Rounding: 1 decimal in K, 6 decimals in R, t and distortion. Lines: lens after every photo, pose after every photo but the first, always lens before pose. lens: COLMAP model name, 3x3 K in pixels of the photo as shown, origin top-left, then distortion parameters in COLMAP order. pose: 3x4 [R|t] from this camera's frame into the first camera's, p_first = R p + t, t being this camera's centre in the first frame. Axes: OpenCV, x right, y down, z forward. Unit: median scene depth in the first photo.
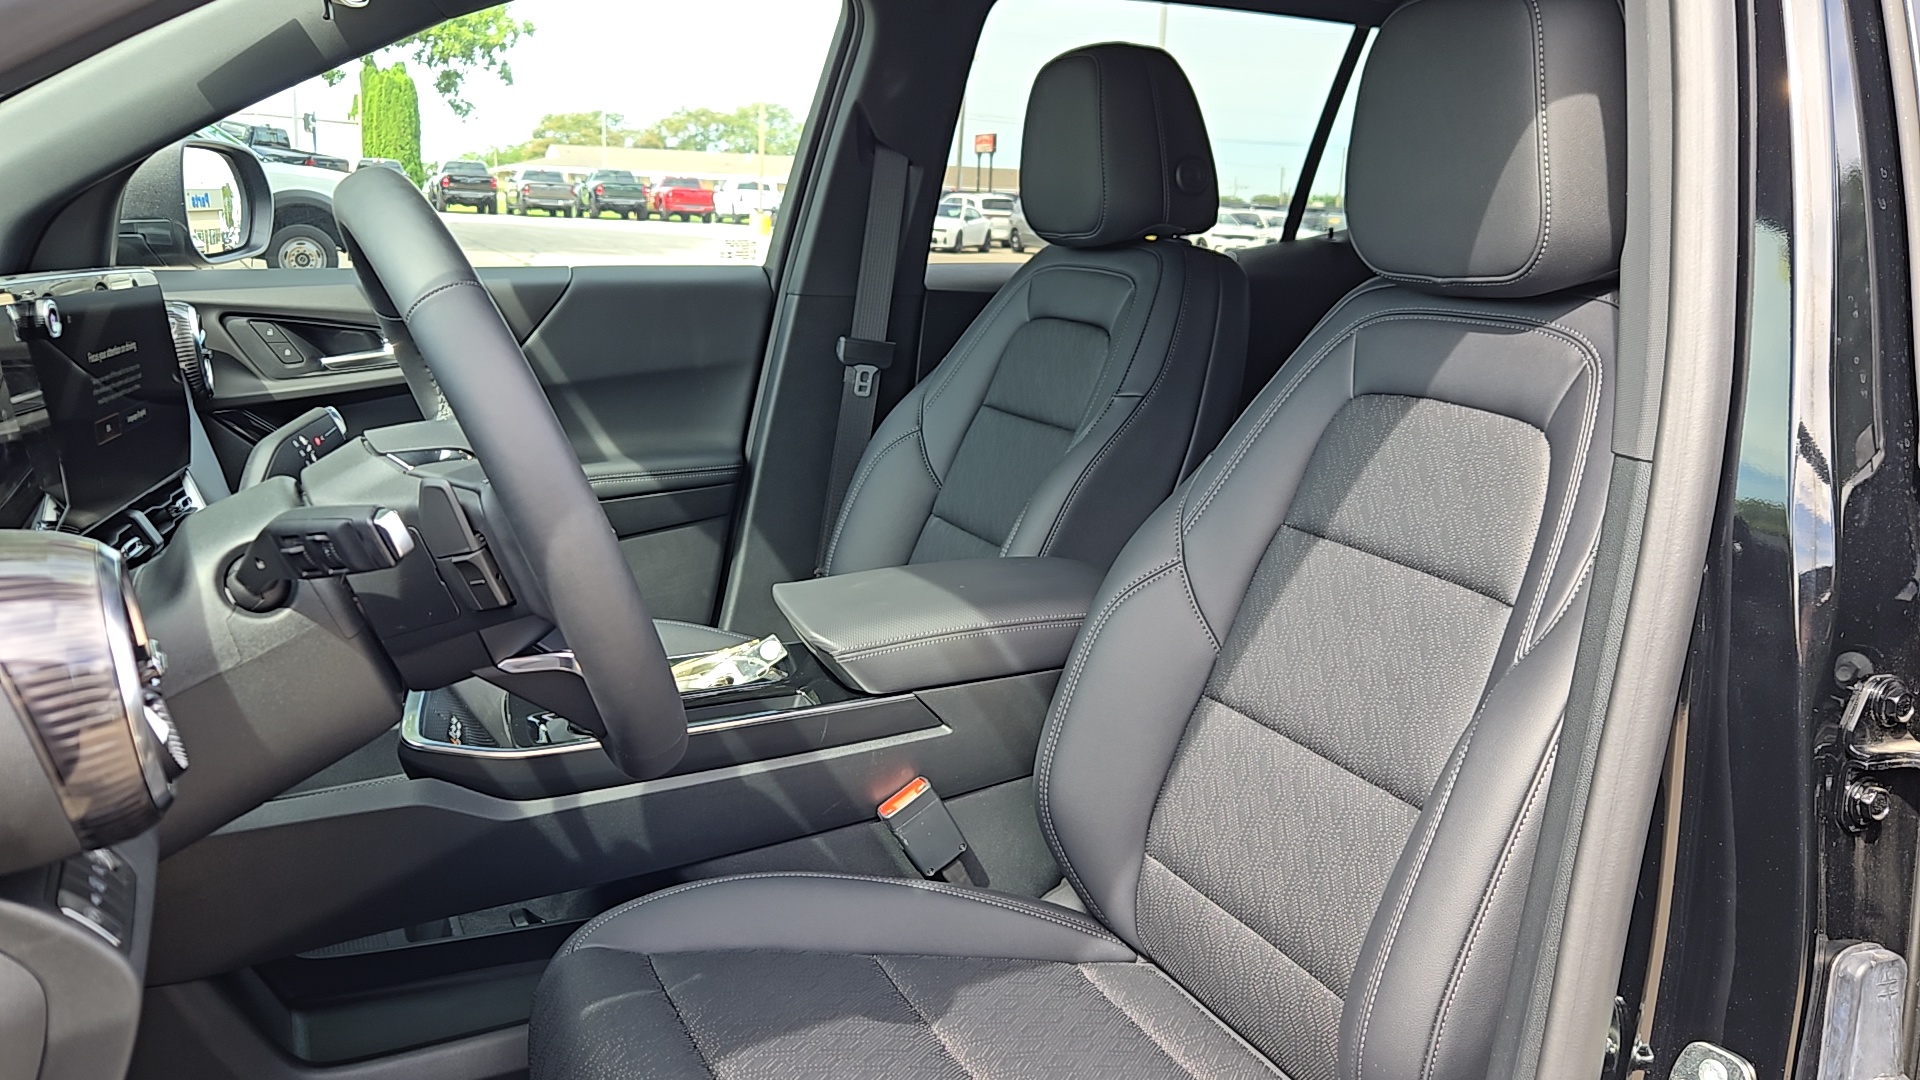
lens RADIAL K [[1607.6, 0, 954.4], [0, 1607.6, 528.5], [0, 0, 1]] dist [0.010904, -0.007942]
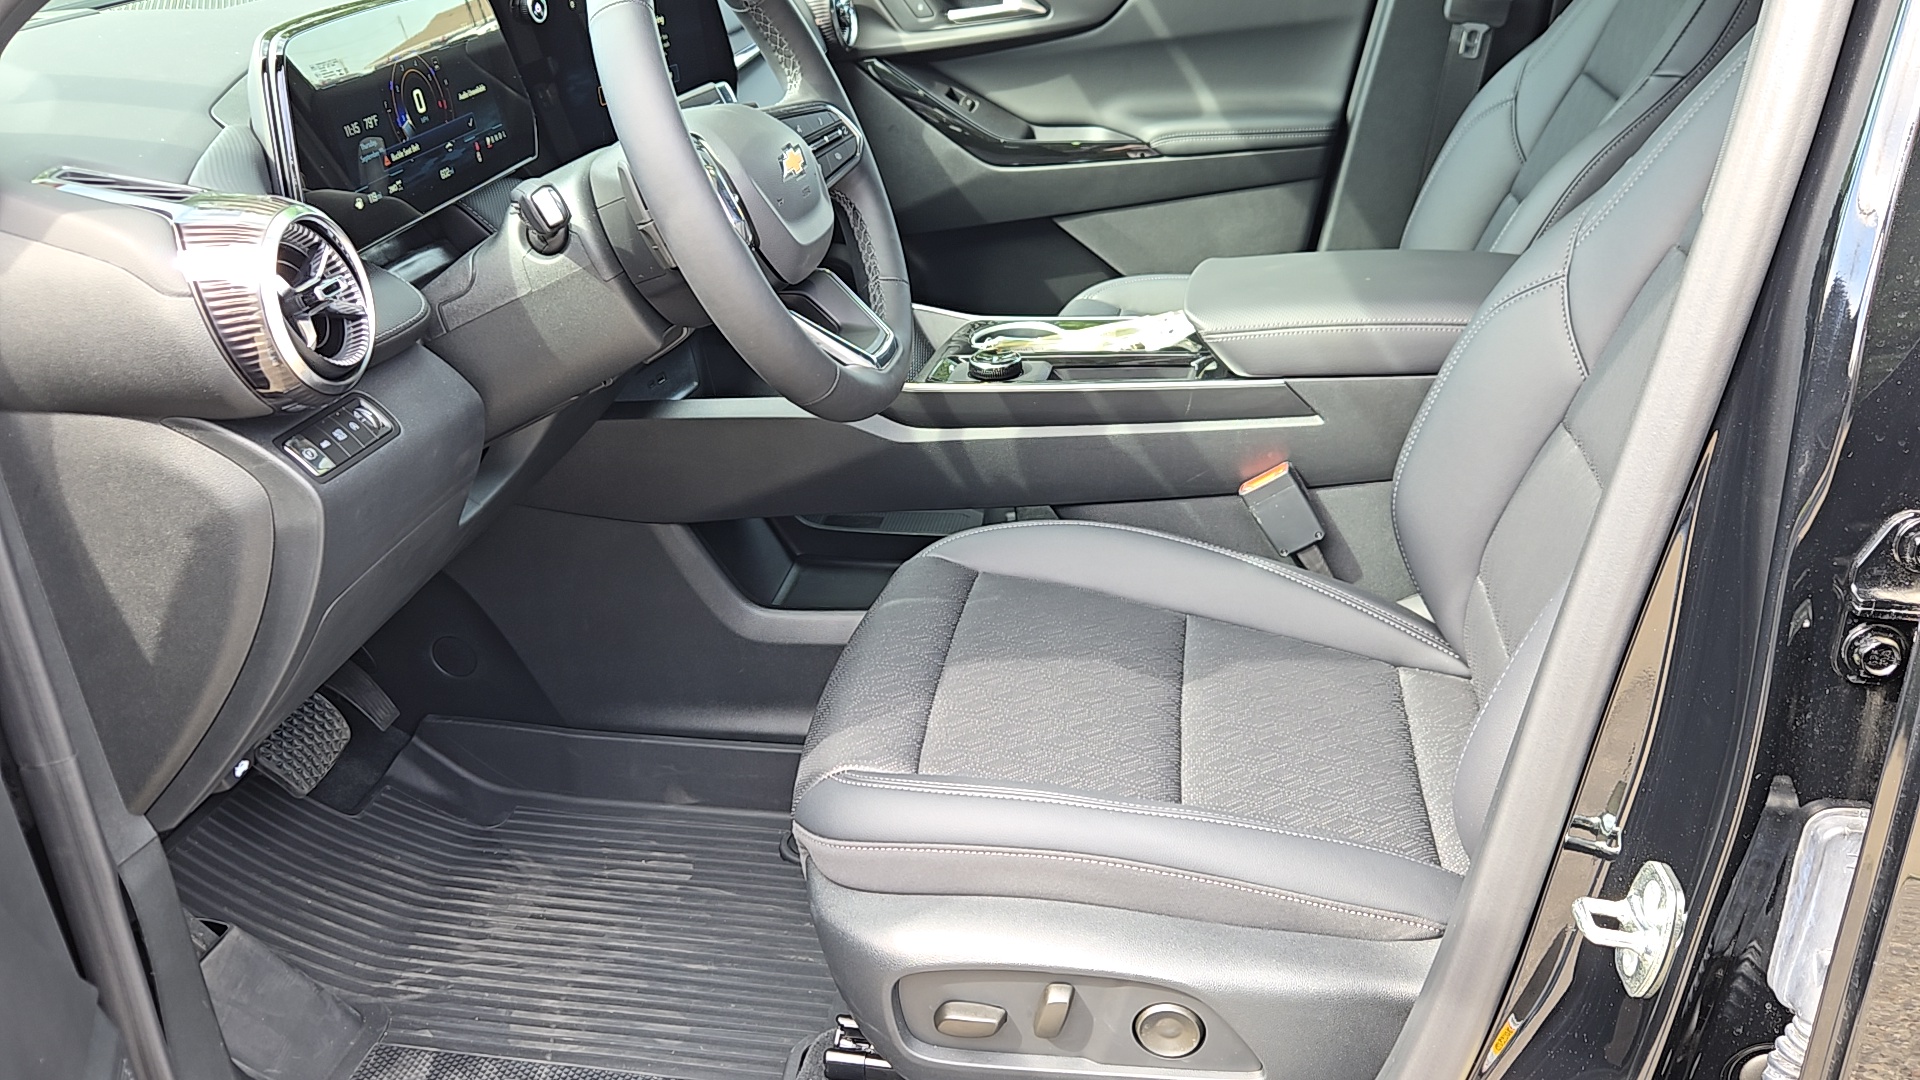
lens RADIAL K [[1609.2, 0, 951.1], [0, 1609.2, 534.9], [0, 0, 1]] dist [0.012152, -0.015232]
pose [[0.838527, 0.179802, -0.514337, 0.350459], [-0.056694, 0.967650, 0.245843, -0.042910], [0.541902, -0.176986, 0.821595, 0.030356]]
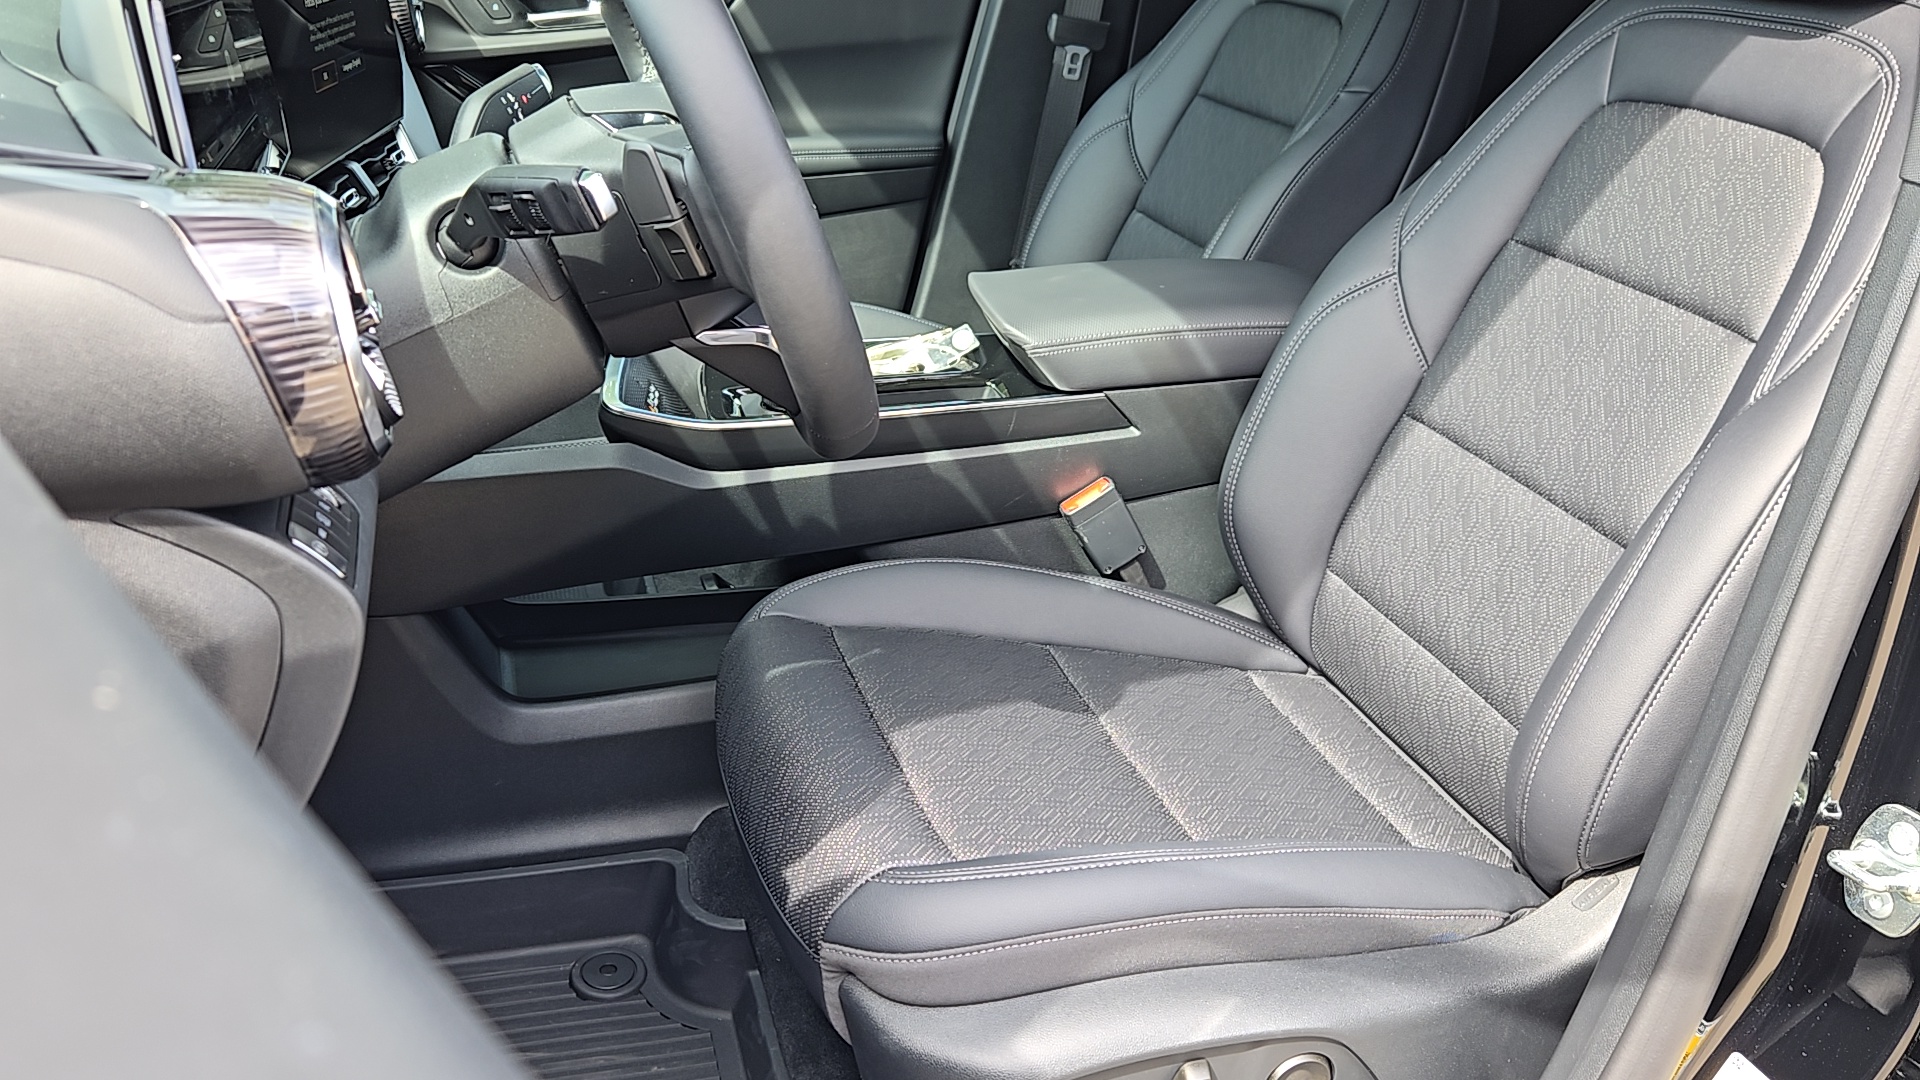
lens RADIAL K [[1609.2, 0, 951.1], [0, 1609.2, 534.9], [0, 0, 1]] dist [0.012152, -0.015232]
pose [[0.991025, 0.076718, -0.109467, -0.003814], [-0.054408, 0.979510, 0.193908, 0.001697], [0.122100, -0.186212, 0.974893, 0.009384]]
